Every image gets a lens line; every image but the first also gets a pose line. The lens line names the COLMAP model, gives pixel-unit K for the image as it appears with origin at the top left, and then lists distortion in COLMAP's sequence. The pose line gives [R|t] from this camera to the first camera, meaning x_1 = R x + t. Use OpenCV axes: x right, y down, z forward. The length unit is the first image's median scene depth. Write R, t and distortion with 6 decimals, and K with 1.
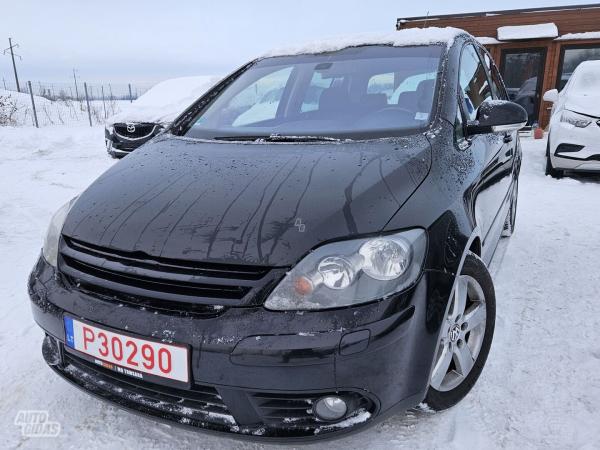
lens RADIAL K [[459.5, 0, 286.7], [0, 459.5, 223.9], [0, 0, 1]] dist [0.078386, -0.063534]
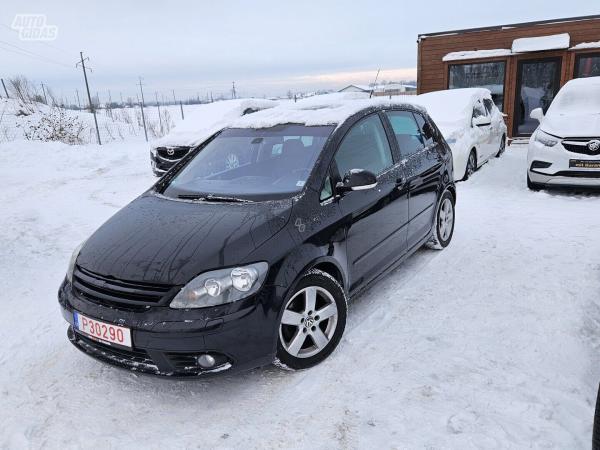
lens RADIAL K [[466.1, 0, 306.7], [0, 466.1, 222.3], [0, 0, 1]] dist [0.080190, -0.067958]
pose [[0.995169, -0.014100, -0.097161, 0.592439], [0.014437, 0.999892, 0.002774, -0.135283], [0.097111, -0.004163, 0.995265, -0.714563]]
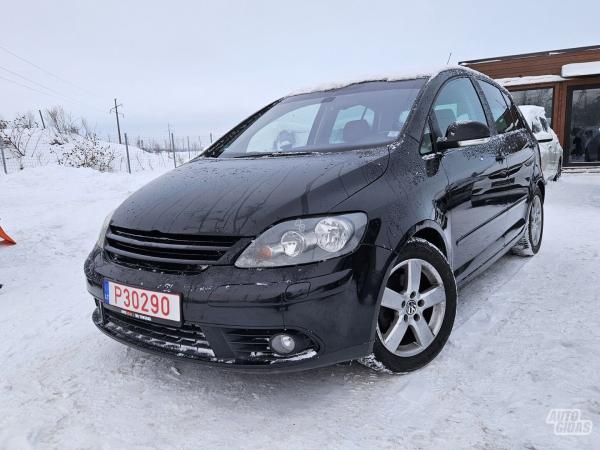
lens RADIAL K [[462.9, 0, 300.0], [0, 462.9, 225.0], [0, 0, 1]] dist [0.075833, -0.069428]
pose [[0.989375, -0.000775, -0.145386, 0.290058], [-0.013194, 0.995381, -0.095094, 0.161045], [0.144788, 0.096002, 0.984794, -0.278406]]
